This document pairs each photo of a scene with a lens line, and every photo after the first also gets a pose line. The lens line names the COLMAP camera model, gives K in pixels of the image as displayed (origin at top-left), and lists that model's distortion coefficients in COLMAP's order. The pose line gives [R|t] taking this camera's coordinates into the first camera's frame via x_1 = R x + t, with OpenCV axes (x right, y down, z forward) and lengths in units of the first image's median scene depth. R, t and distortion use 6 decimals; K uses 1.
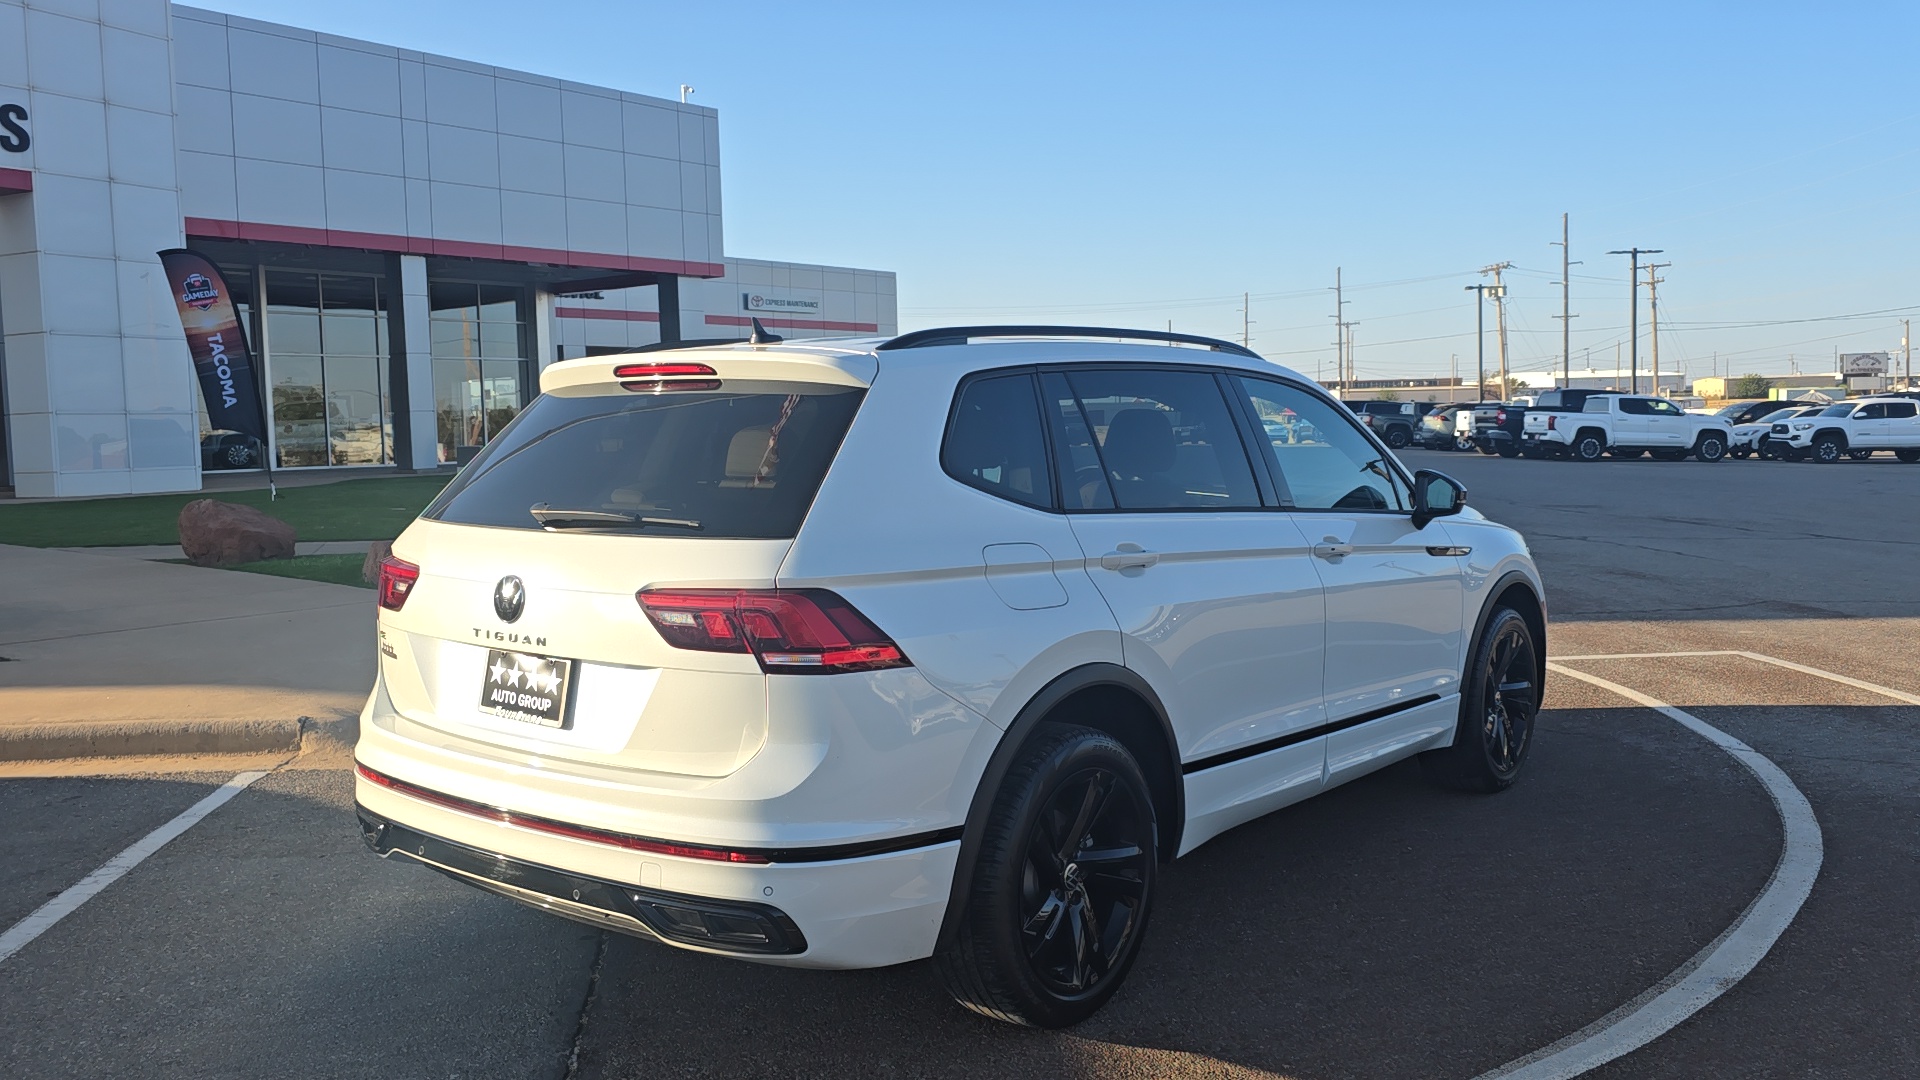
lens RADIAL K [[1637.0, 0, 919.2], [0, 1637.0, 550.7], [0, 0, 1]] dist [-0.000403, 0.037347]
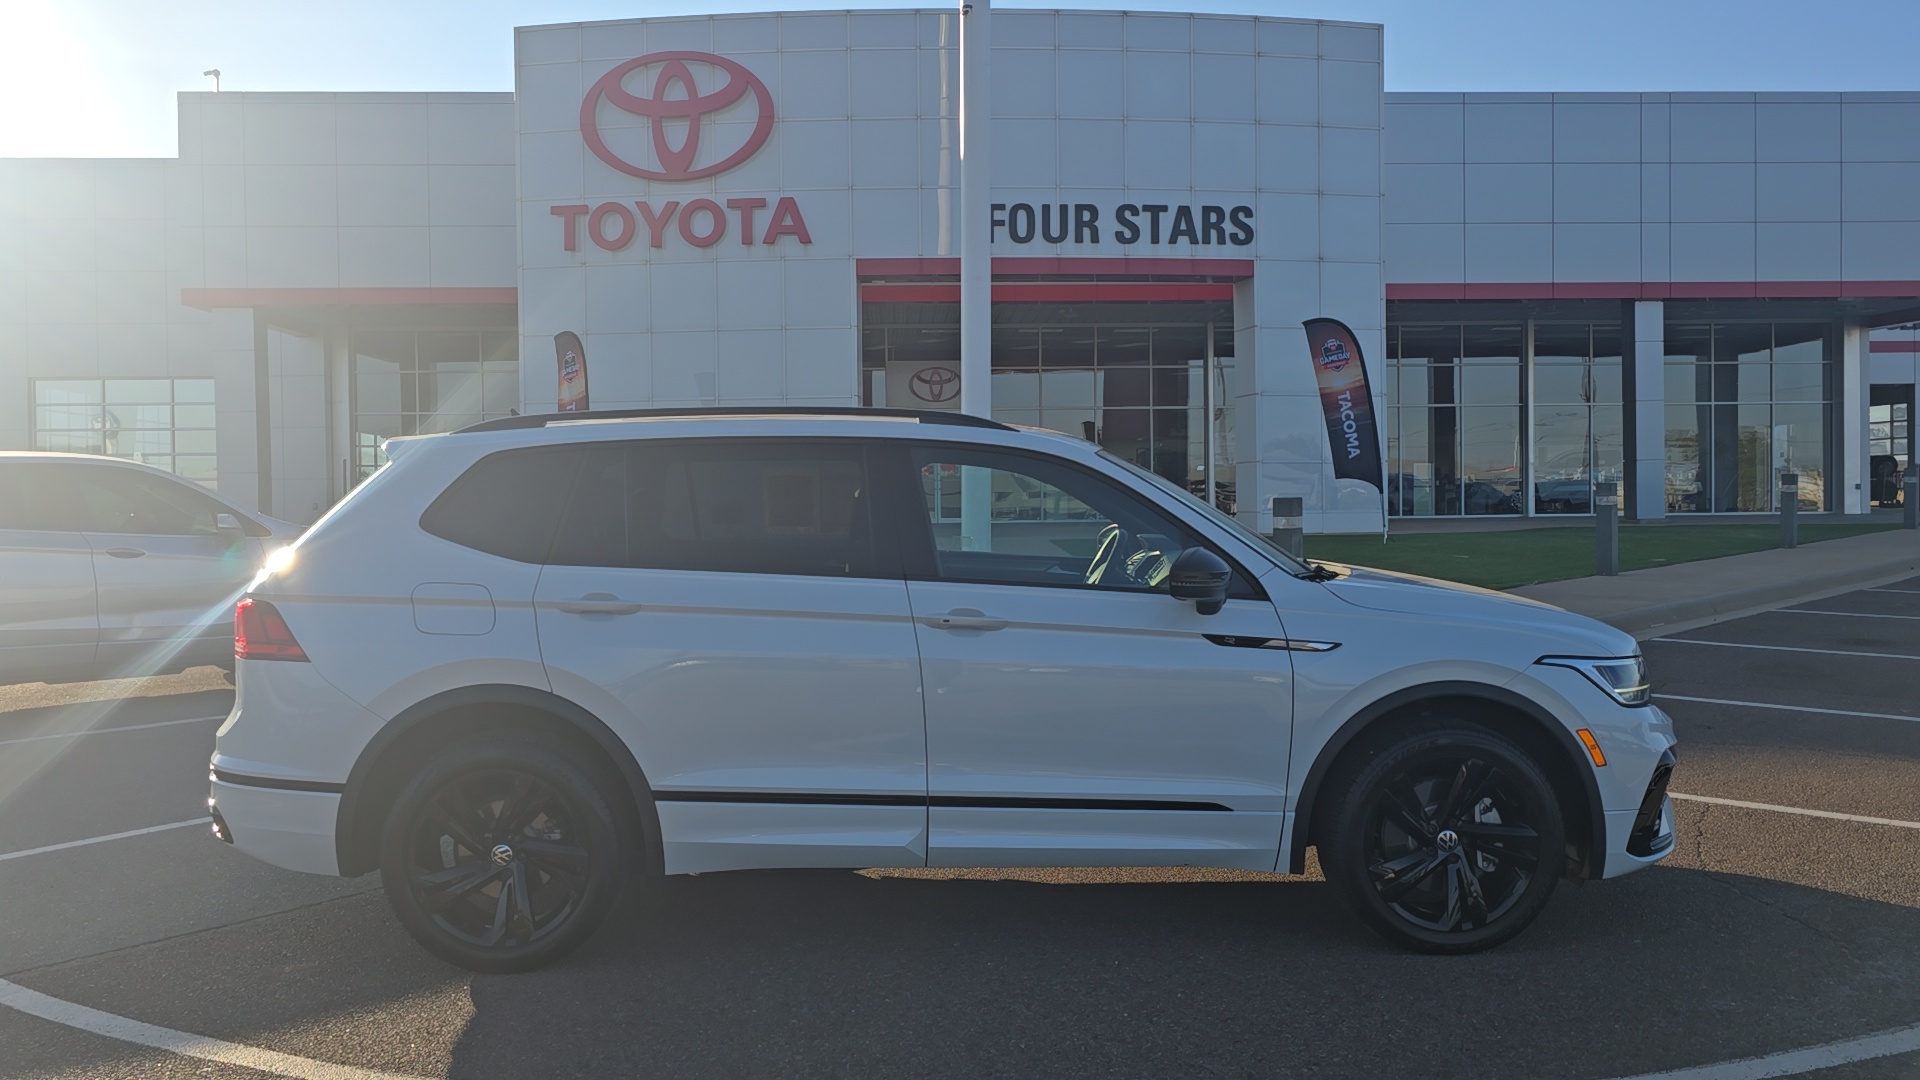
lens RADIAL K [[1637.0, 0, 957.1], [0, 1637.0, 534.0], [0, 0, 1]] dist [-0.000403, 0.037347]
pose [[0.639676, 0.037375, -0.767736, 0.243132], [-0.065599, 0.997828, -0.006081, -0.011464], [0.765841, 0.054252, 0.640738, 0.087768]]
